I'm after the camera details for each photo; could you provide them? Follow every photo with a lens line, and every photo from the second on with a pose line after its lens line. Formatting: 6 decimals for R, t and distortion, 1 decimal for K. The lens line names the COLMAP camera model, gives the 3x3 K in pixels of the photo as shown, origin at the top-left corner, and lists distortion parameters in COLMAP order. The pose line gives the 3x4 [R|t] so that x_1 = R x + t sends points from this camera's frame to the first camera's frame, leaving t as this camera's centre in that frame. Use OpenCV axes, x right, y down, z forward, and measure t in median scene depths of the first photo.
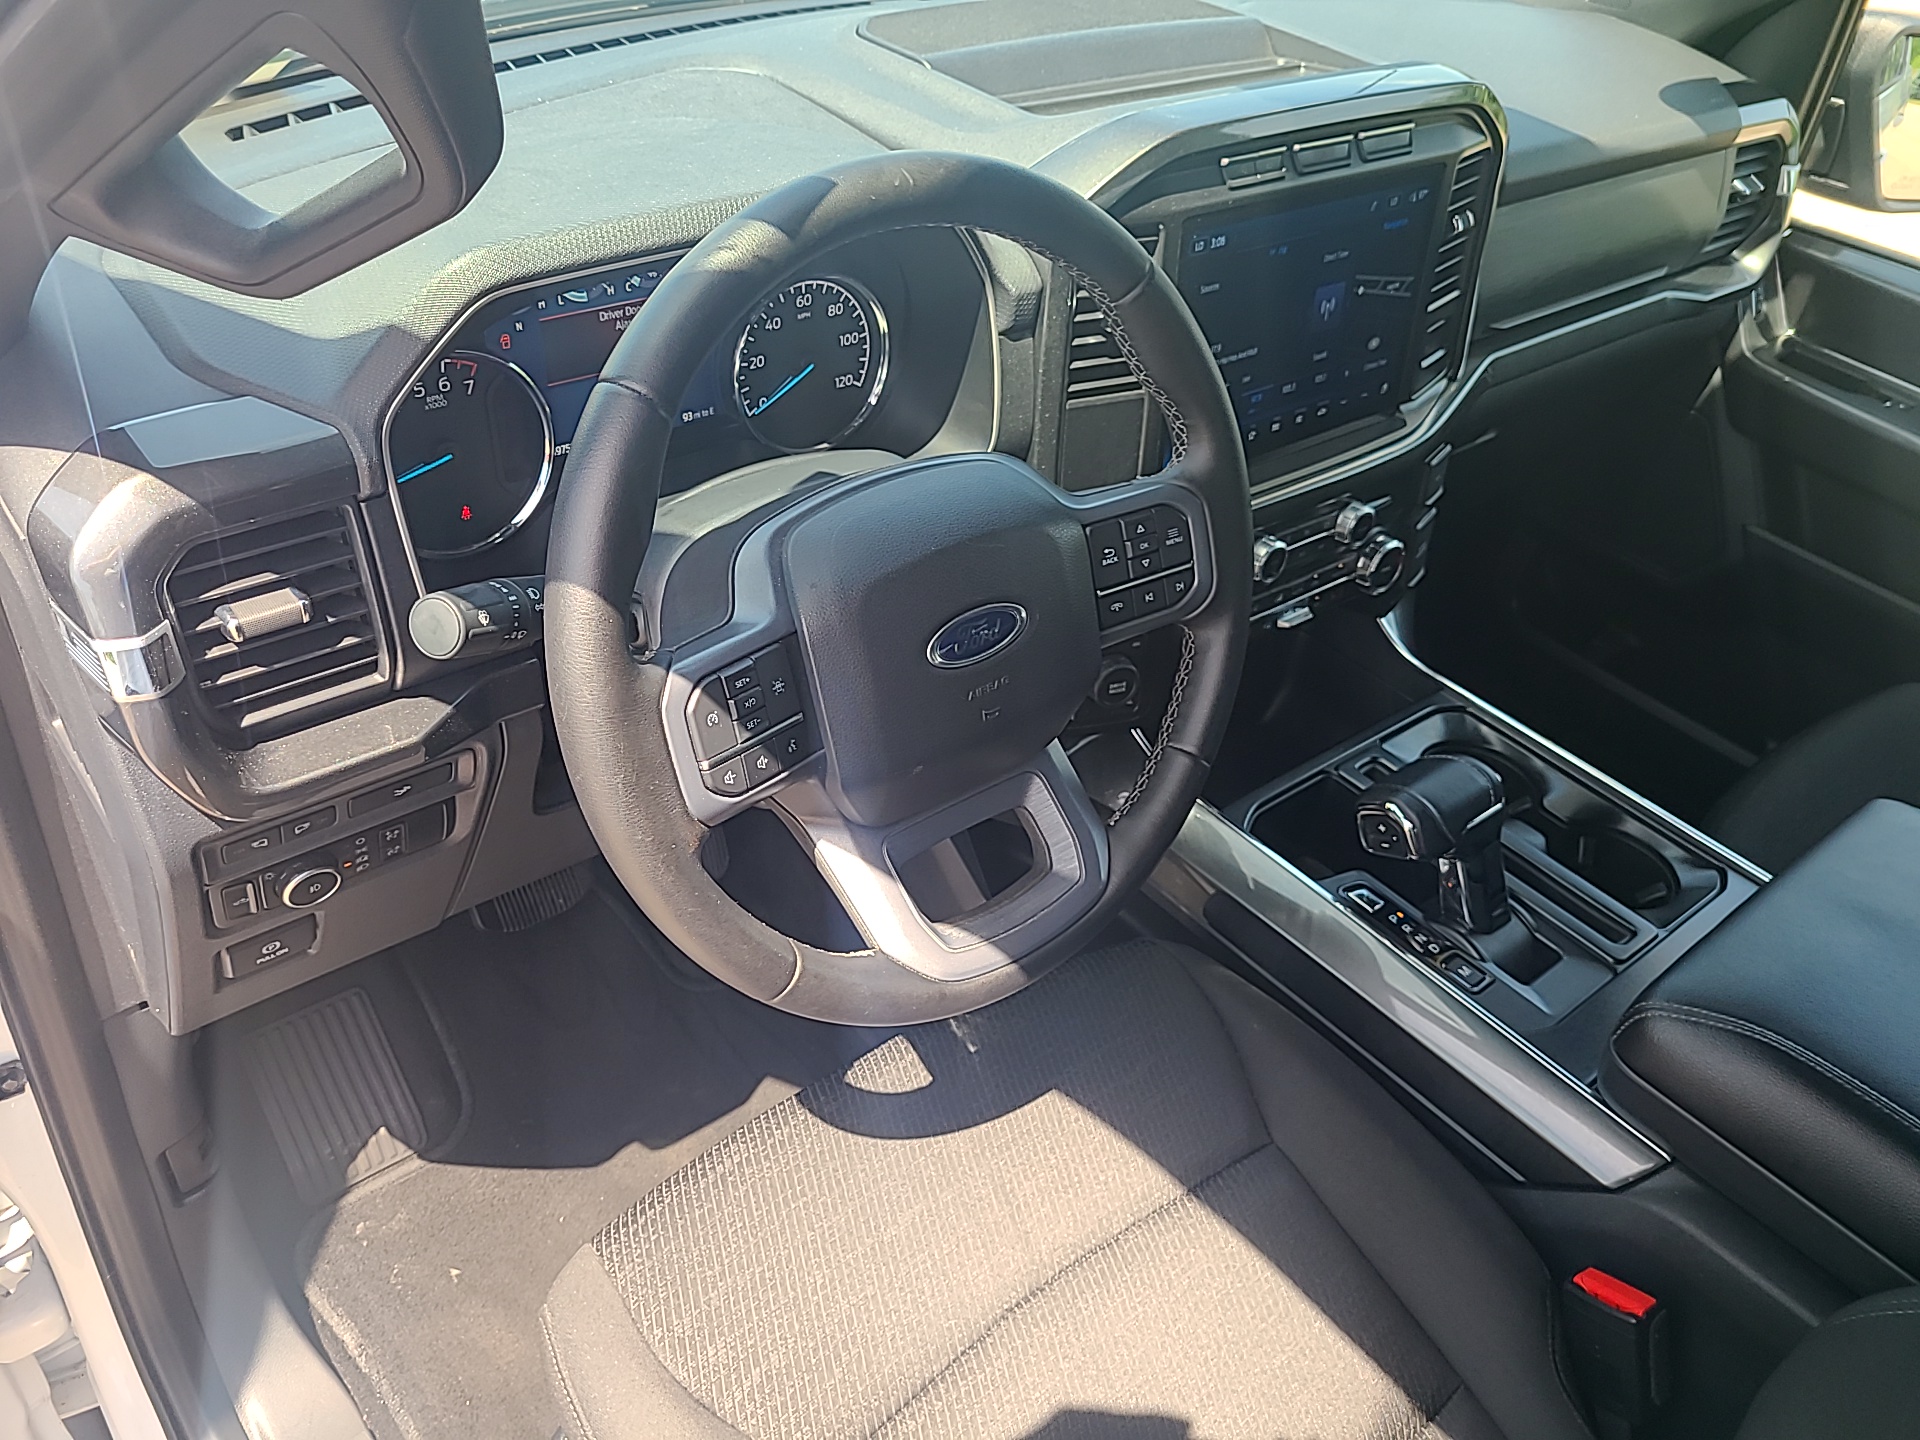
lens RADIAL K [[1566.5, 0, 905.7], [0, 1566.5, 734.0], [0, 0, 1]] dist [0.038758, 0.004535]
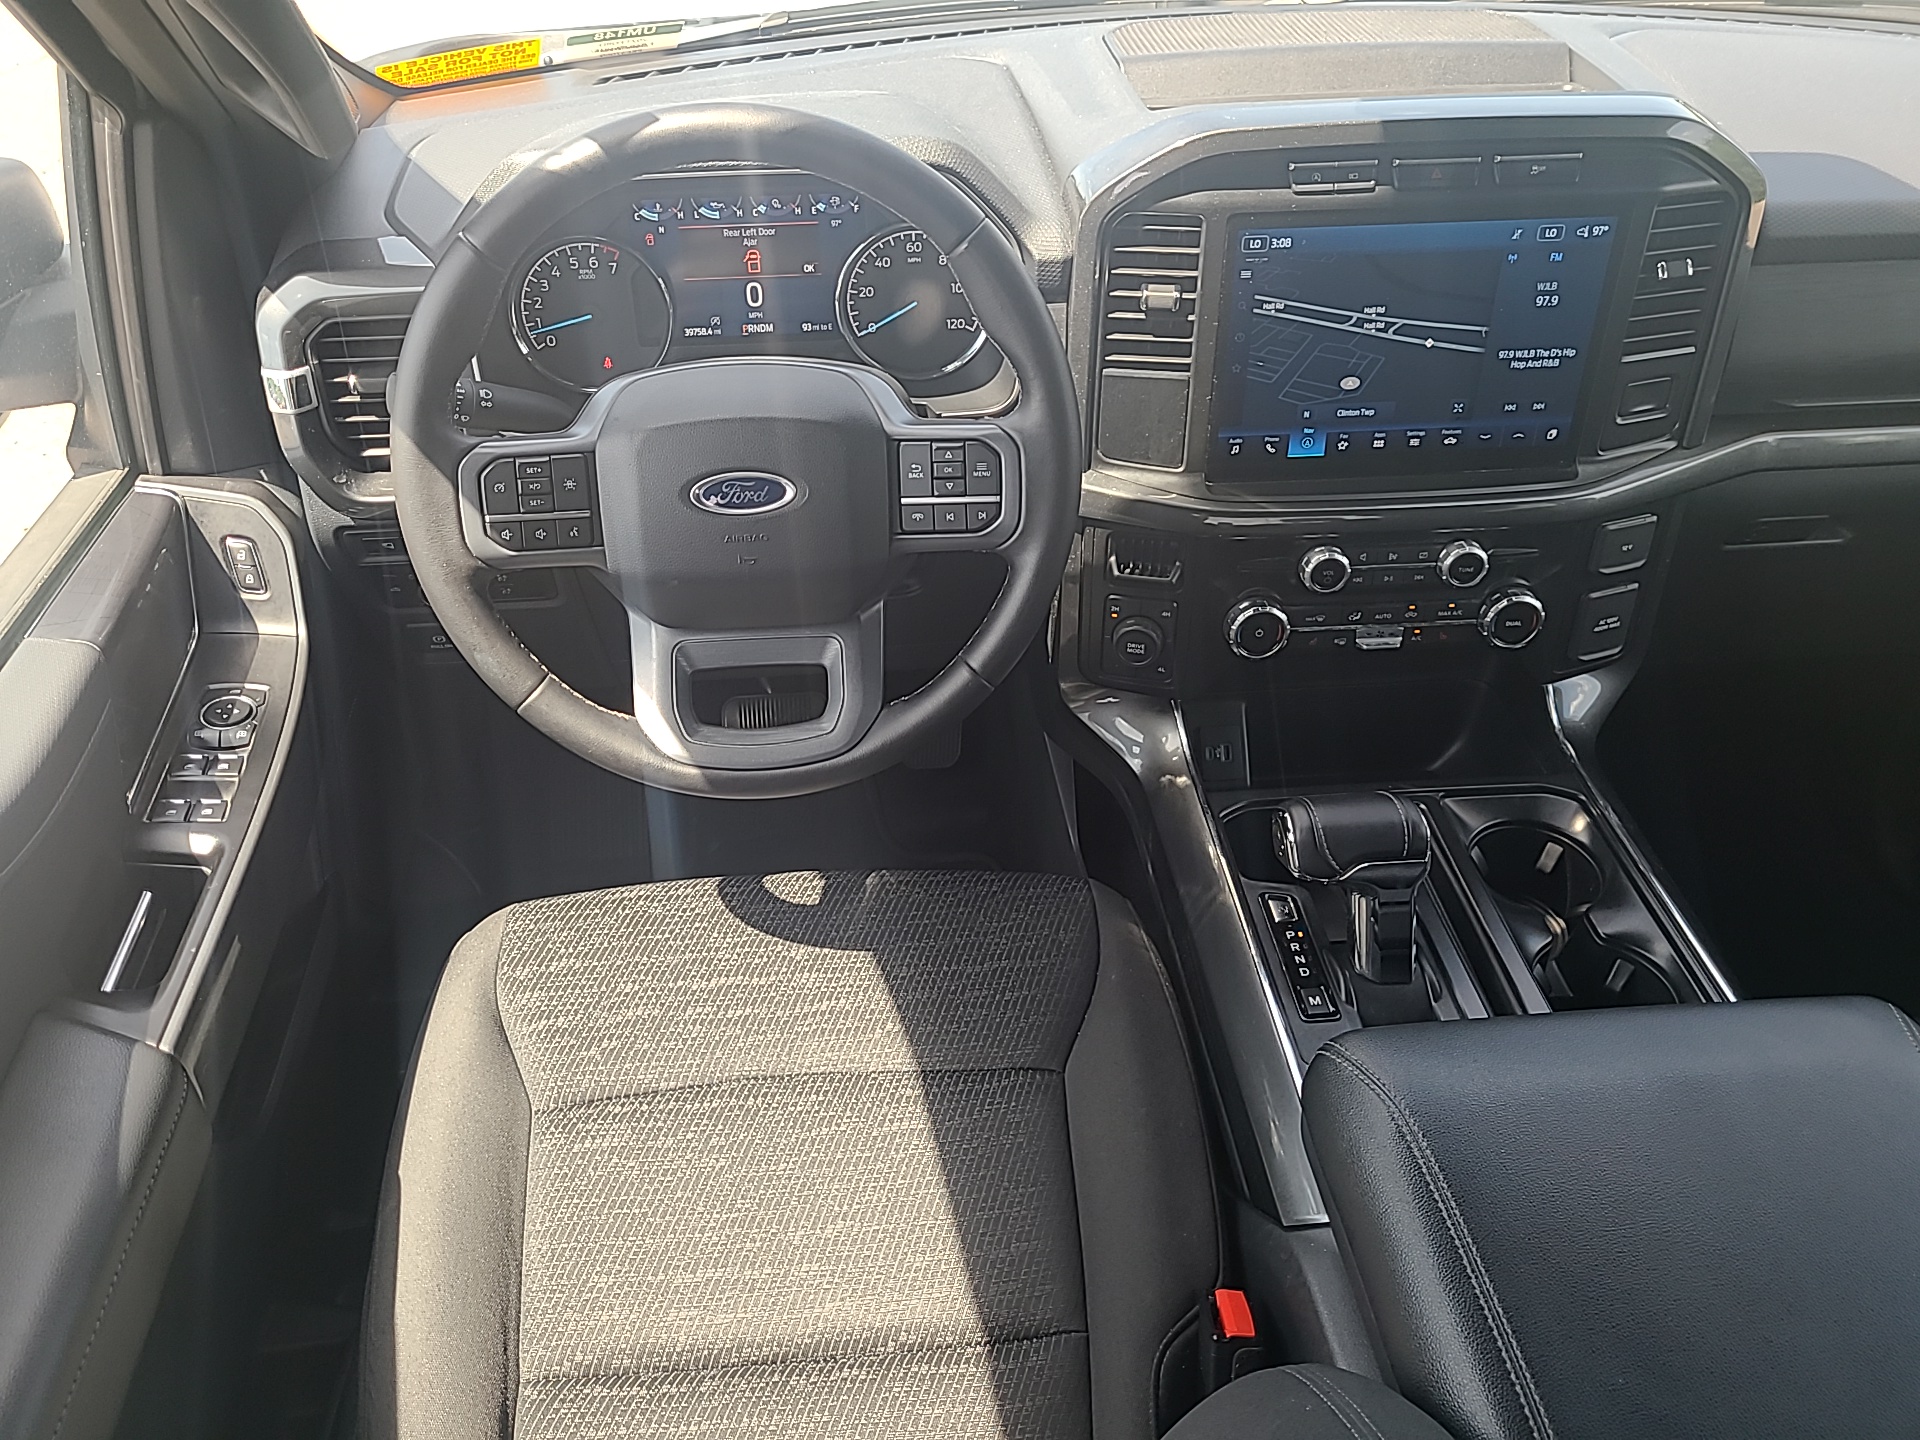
lens RADIAL K [[1566.5, 0, 905.7], [0, 1566.5, 734.0], [0, 0, 1]] dist [0.038758, 0.004535]
pose [[0.805050, 0.280326, -0.522791, 0.597968], [-0.286533, 0.955430, 0.071078, -0.004714], [0.519416, 0.092575, 0.849492, 0.013985]]
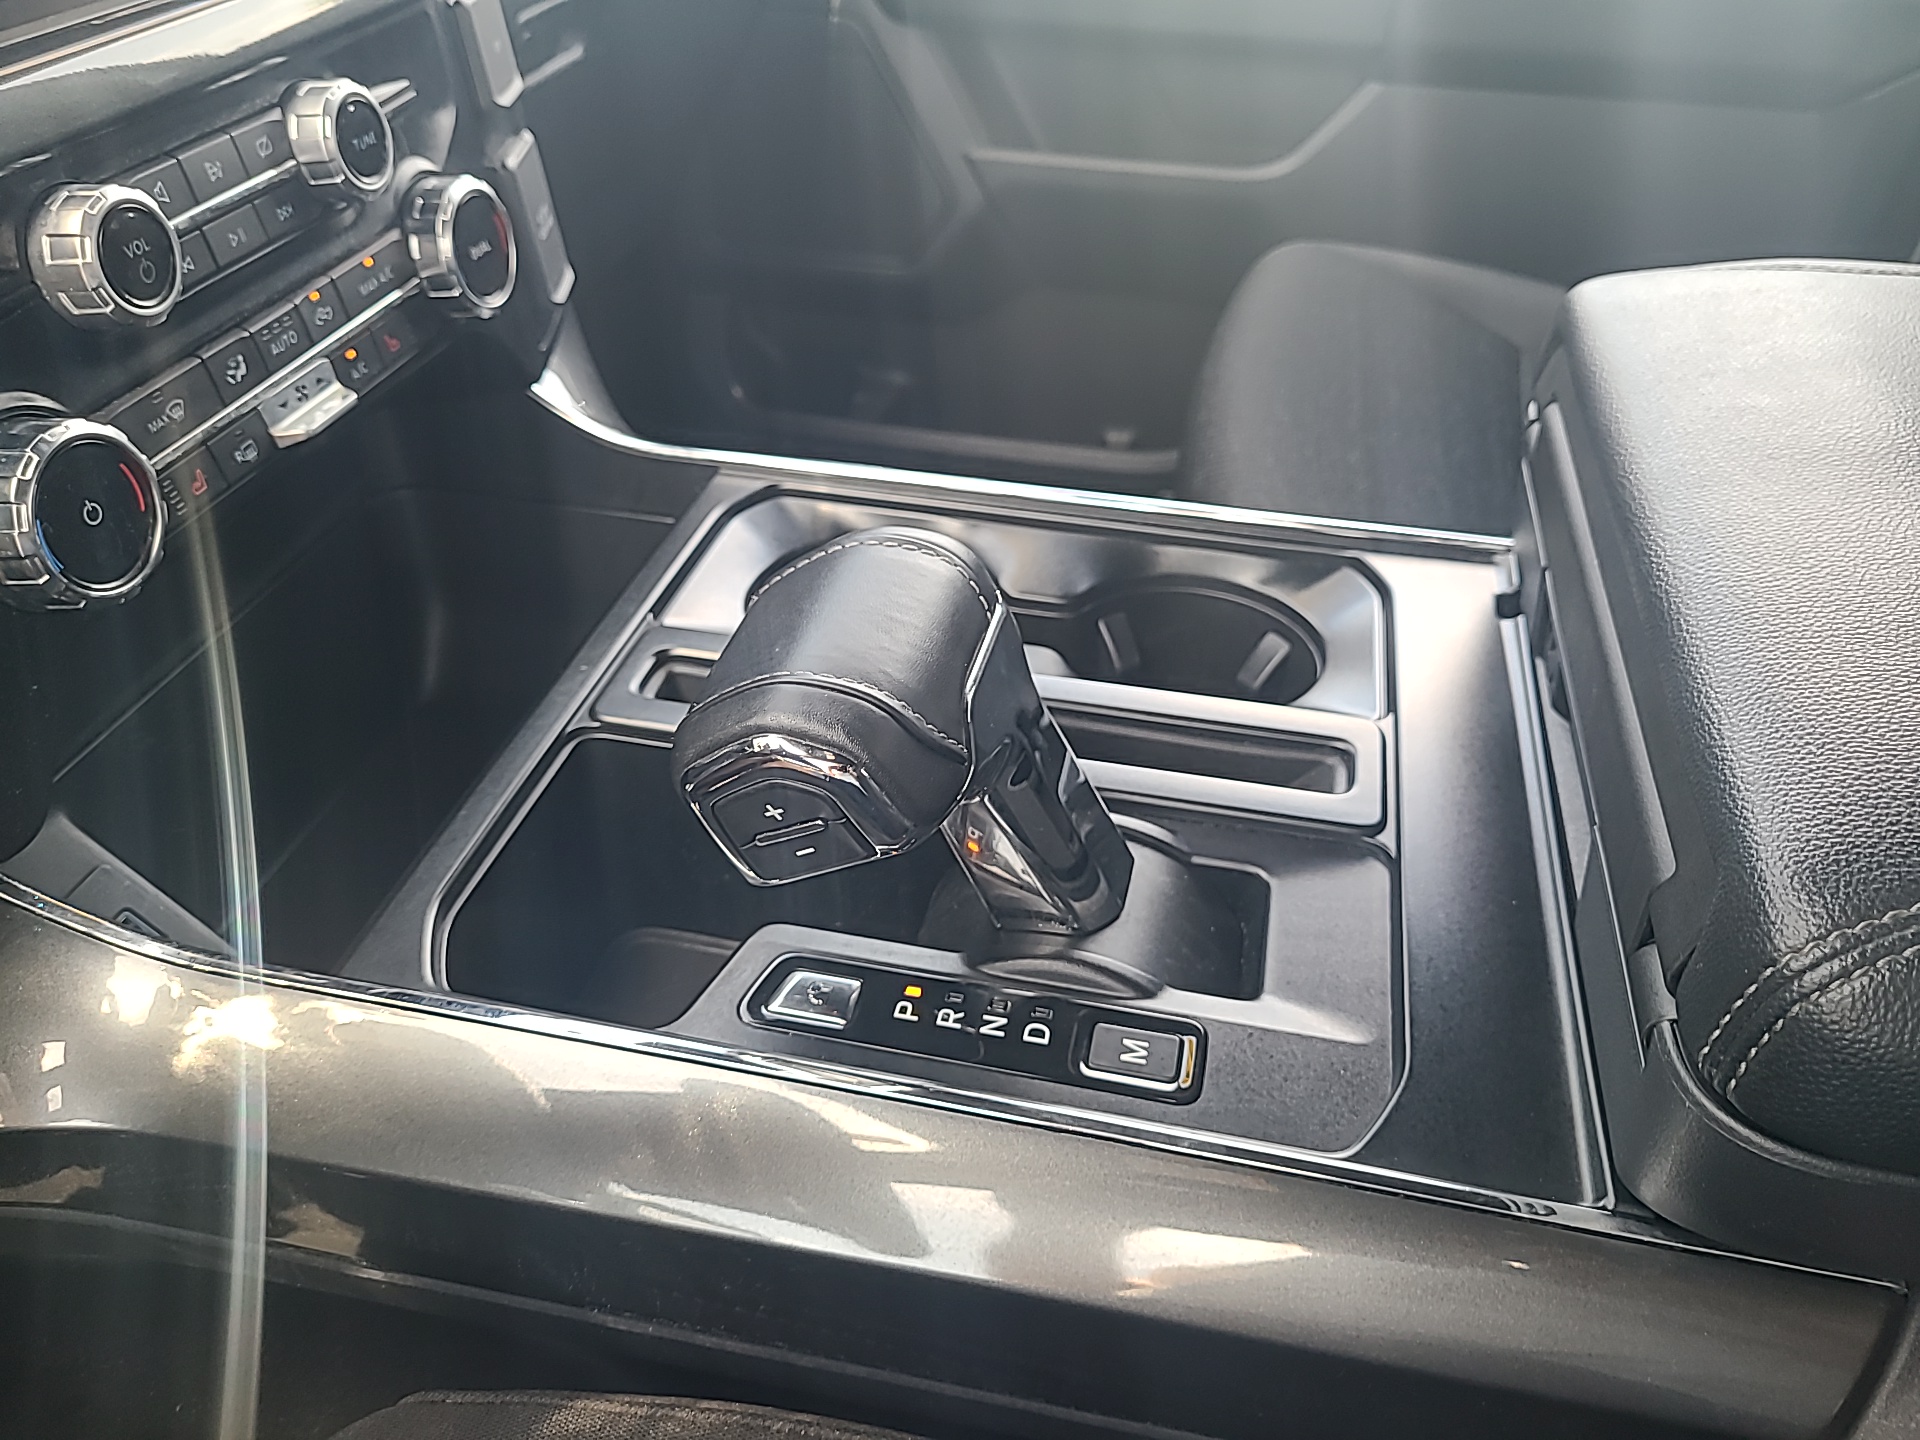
lens RADIAL K [[1507.5, 0, 960.0], [0, 1507.5, 720.0], [0, 0, 1]] dist [0.041284, -0.057622]
pose [[0.784789, -0.439303, 0.437172, 0.194848], [0.435918, 0.892674, 0.114488, 0.022038], [-0.440547, 0.100723, 0.892061, 0.668872]]
